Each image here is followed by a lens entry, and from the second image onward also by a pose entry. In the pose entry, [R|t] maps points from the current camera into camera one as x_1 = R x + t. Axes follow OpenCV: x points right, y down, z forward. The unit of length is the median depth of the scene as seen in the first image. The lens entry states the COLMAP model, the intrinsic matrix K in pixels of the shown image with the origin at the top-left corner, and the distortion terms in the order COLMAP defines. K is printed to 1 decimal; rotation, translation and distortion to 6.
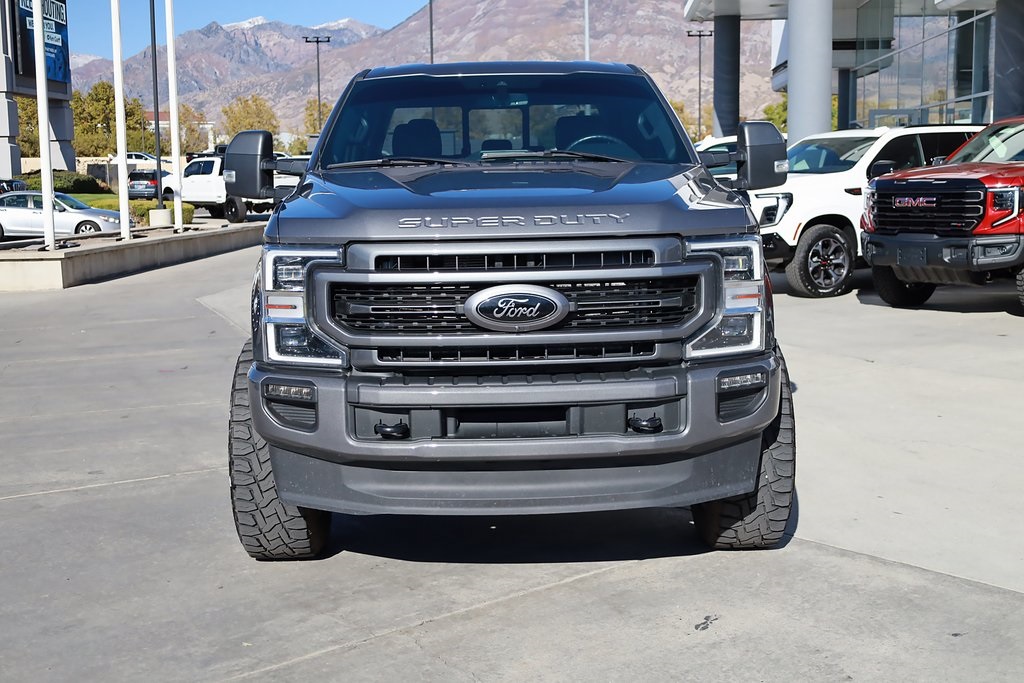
lens RADIAL K [[1344.0, 0, 512.0], [0, 1344.0, 341.5], [0, 0, 1]] dist [-0.003356, 0.054108]
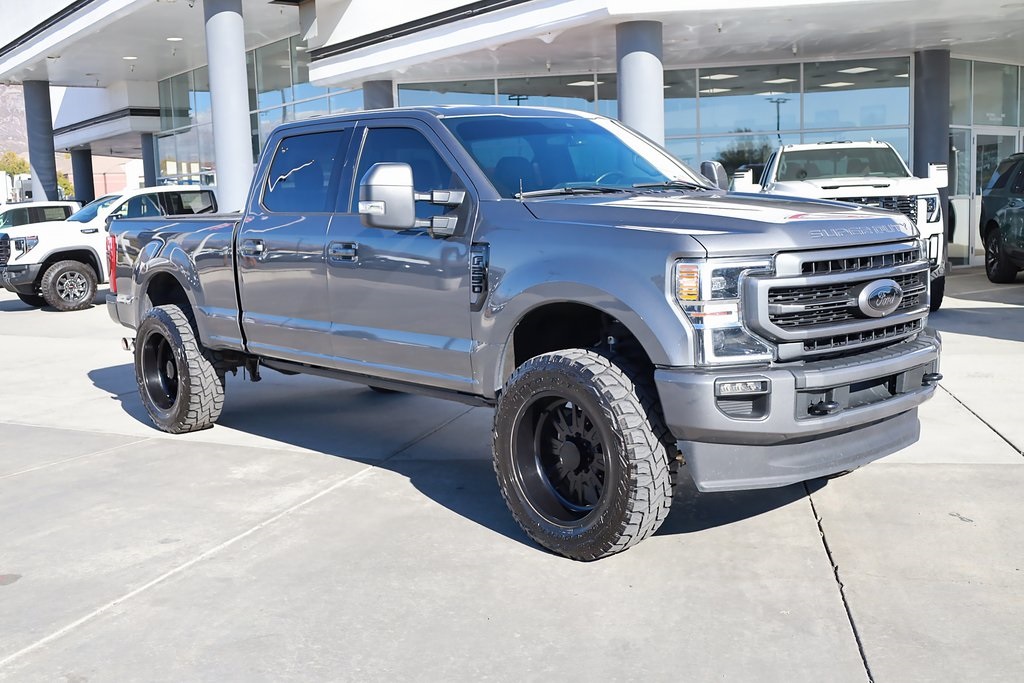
lens RADIAL K [[1114.4, 0, 512.0], [0, 1114.4, 341.5], [0, 0, 1]] dist [-0.005638, 0.003484]
pose [[0.753096, -0.089026, 0.651859, -0.860446], [0.103117, 0.994529, 0.016693, -0.034258], [-0.649779, 0.054646, 0.758156, 0.390496]]
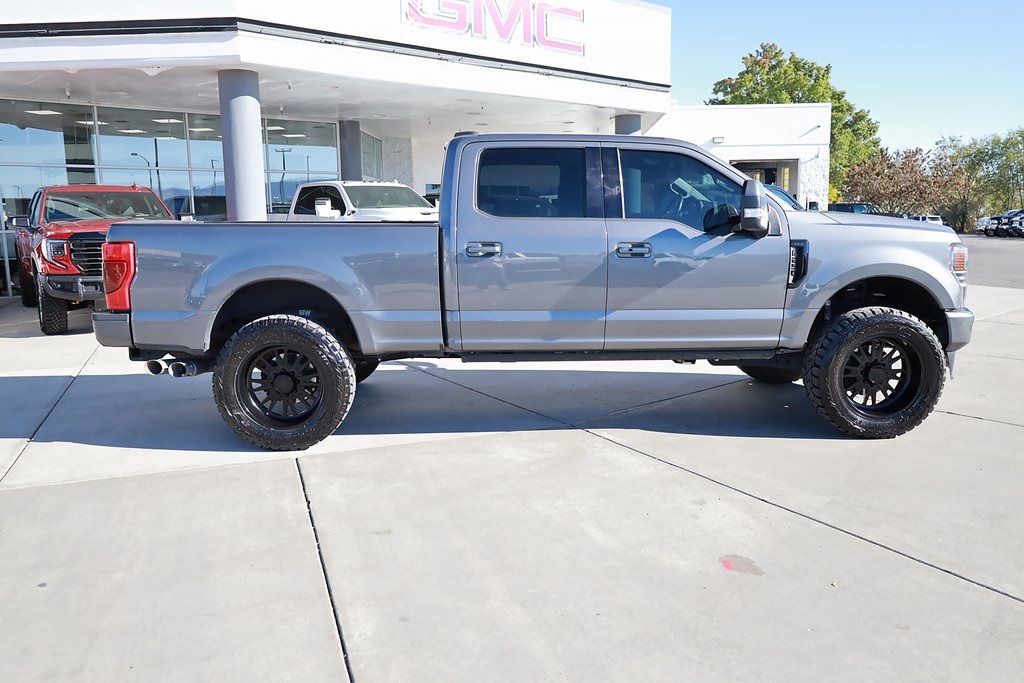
lens RADIAL K [[830.6, 0, 514.1], [0, 830.6, 314.7], [0, 0, 1]] dist [-0.003645, -0.005921]
pose [[-0.051783, -0.098471, 0.993792, -1.287485], [0.136727, 0.985057, 0.104730, -0.179769], [-0.989254, 0.141301, -0.037545, 1.611053]]
